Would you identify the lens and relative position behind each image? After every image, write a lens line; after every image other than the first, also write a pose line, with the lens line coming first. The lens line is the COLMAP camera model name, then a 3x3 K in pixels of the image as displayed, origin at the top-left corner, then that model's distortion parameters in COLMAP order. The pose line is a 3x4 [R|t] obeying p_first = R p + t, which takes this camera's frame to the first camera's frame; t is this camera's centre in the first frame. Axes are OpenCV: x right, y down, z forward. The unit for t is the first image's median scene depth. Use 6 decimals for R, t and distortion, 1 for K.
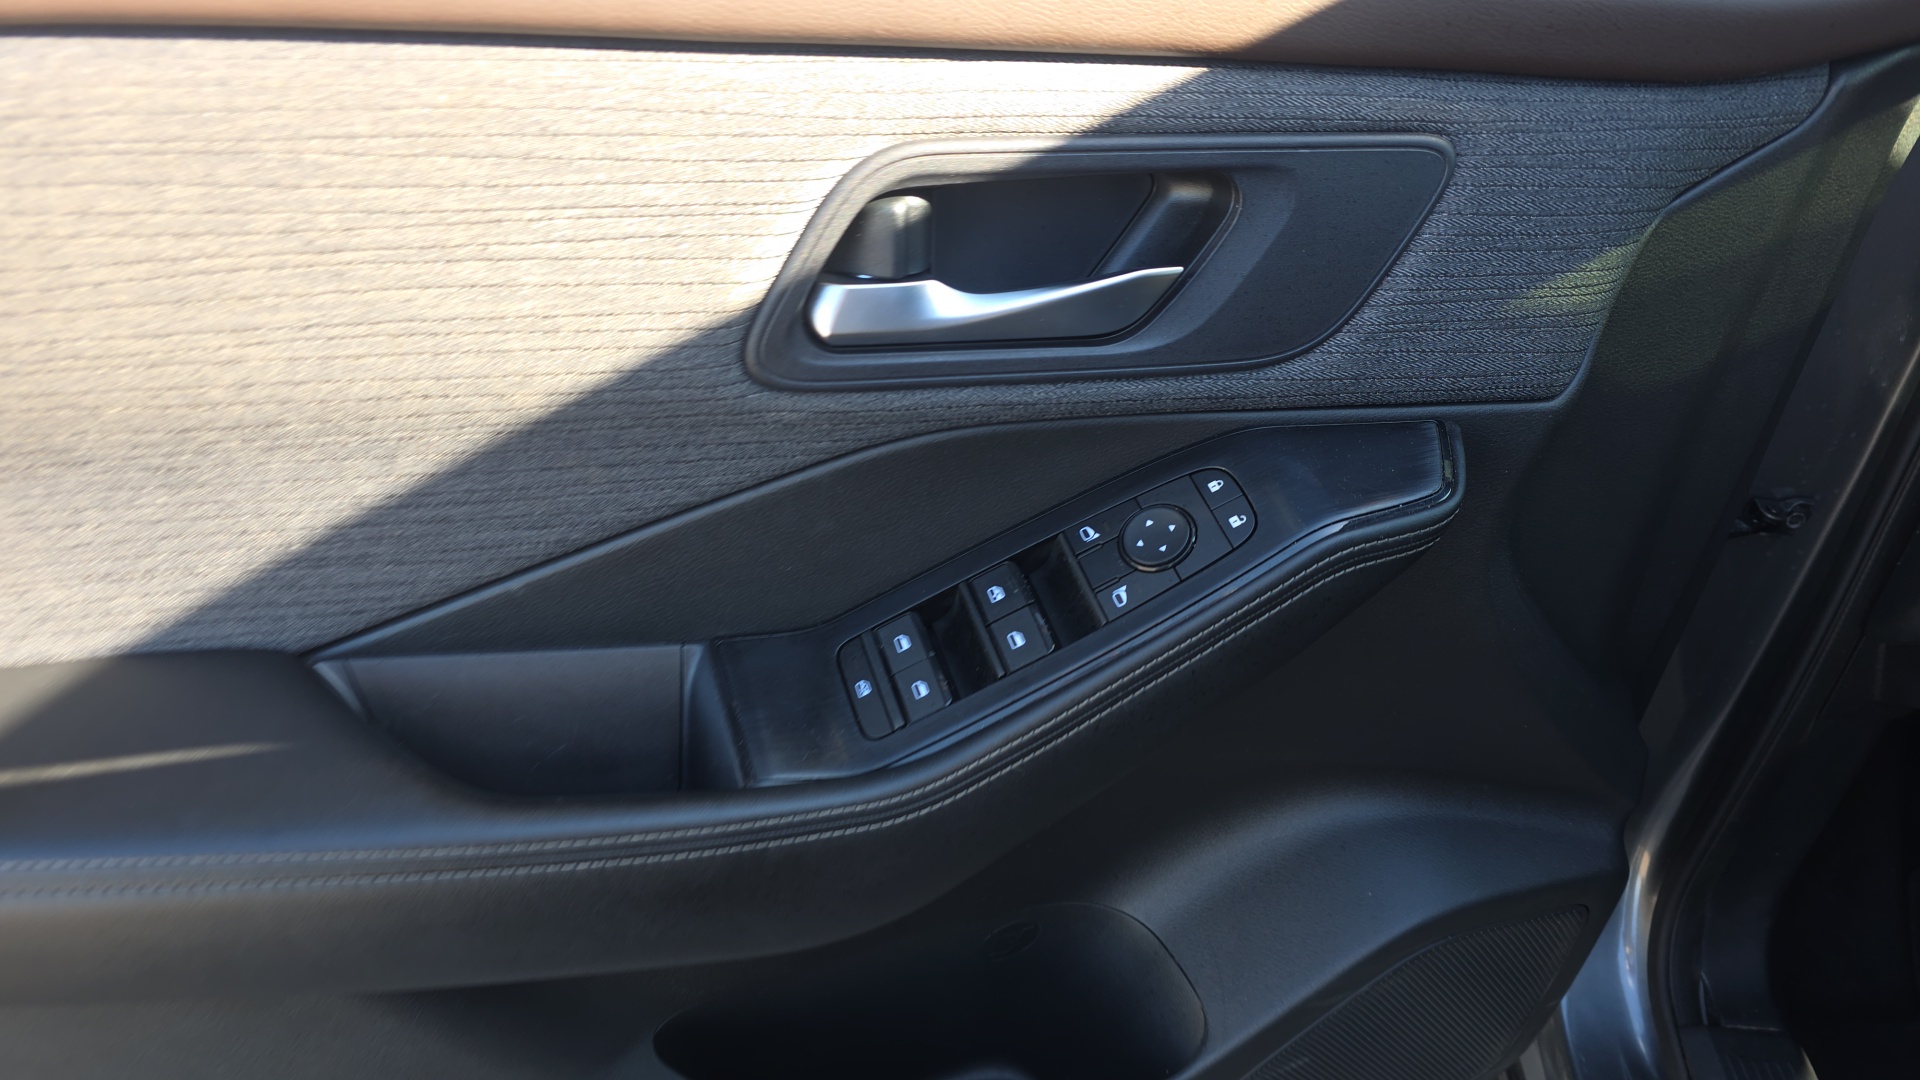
lens RADIAL K [[1182.2, 0, 1005.3], [0, 1182.2, 539.1], [0, 0, 1]] dist [0.039299, -0.044443]
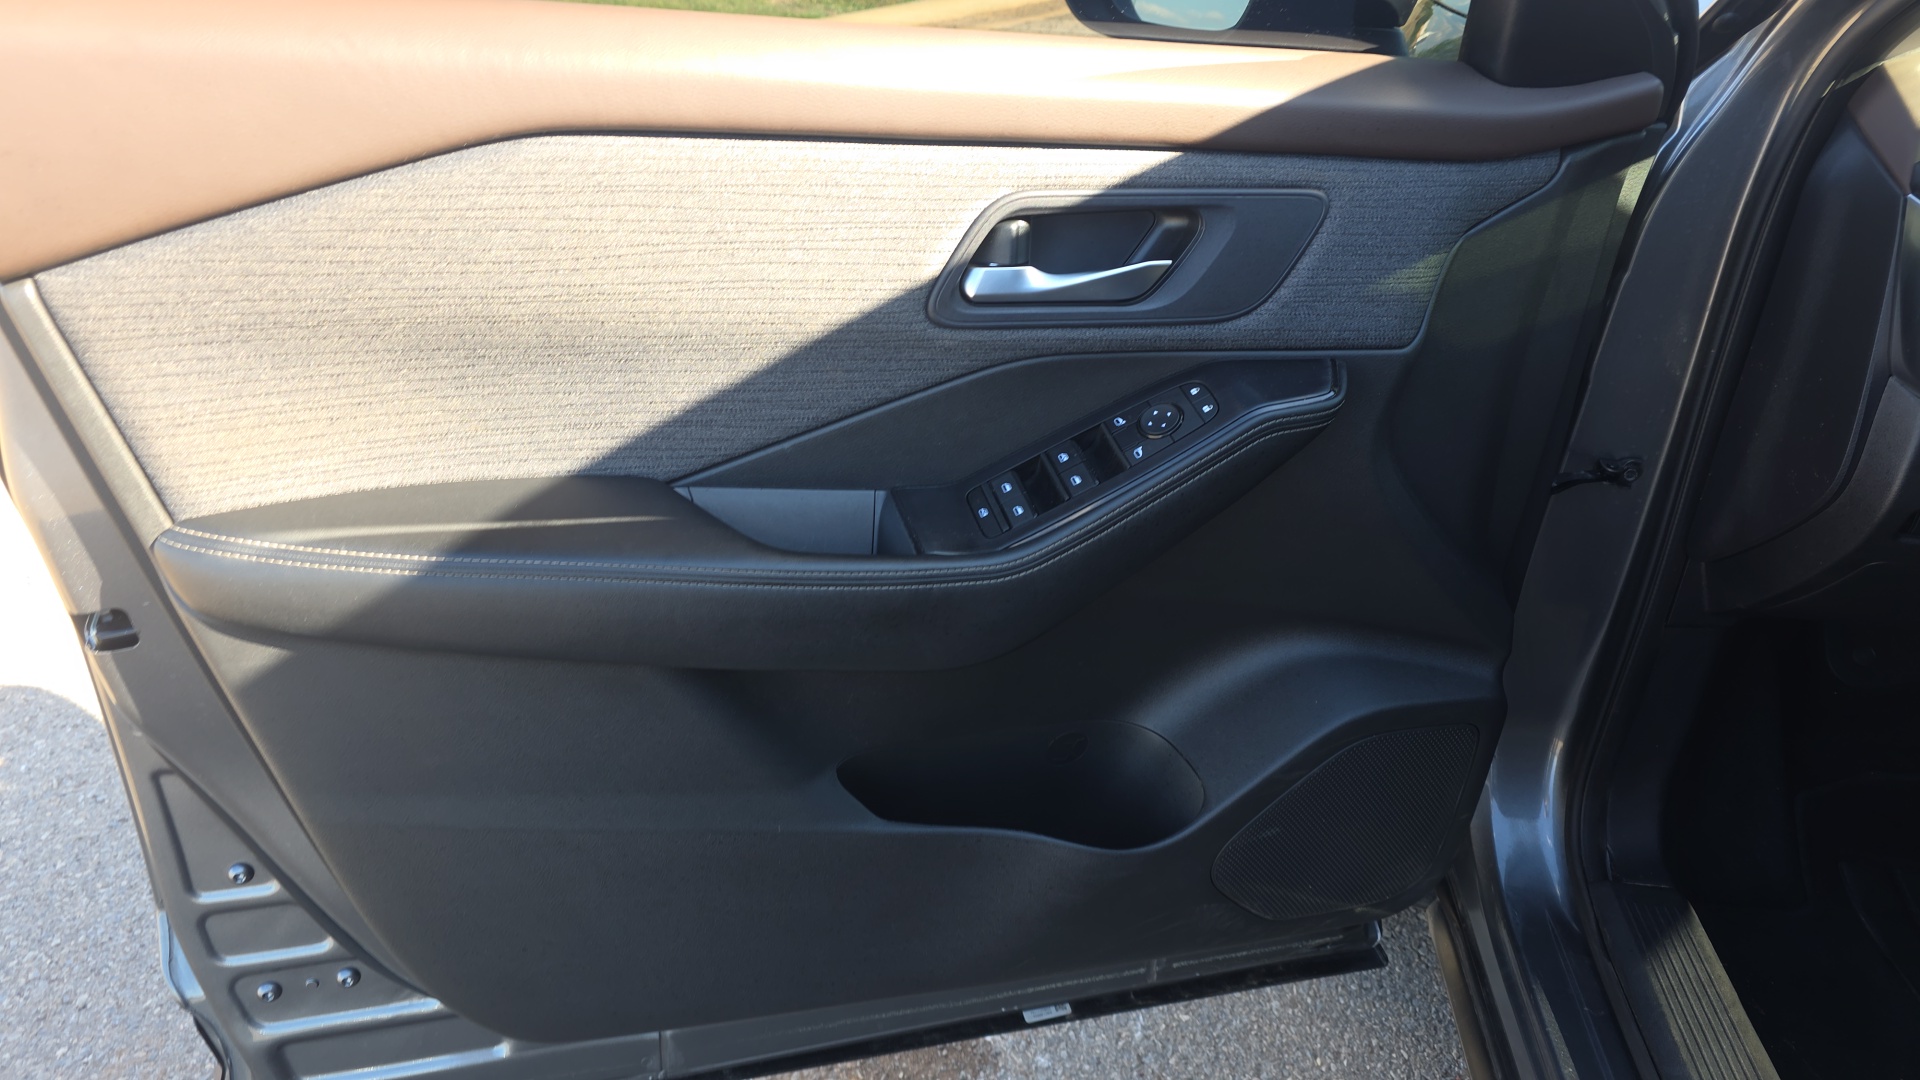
lens RADIAL K [[1332.0, 0, 964.6], [0, 1332.0, 547.6], [0, 0, 1]] dist [0.059063, -0.064393]
pose [[0.998930, 0.000245, -0.046249, -0.065858], [-0.007188, 0.988657, -0.150019, 0.493138], [0.045688, 0.150191, 0.987601, -0.915966]]
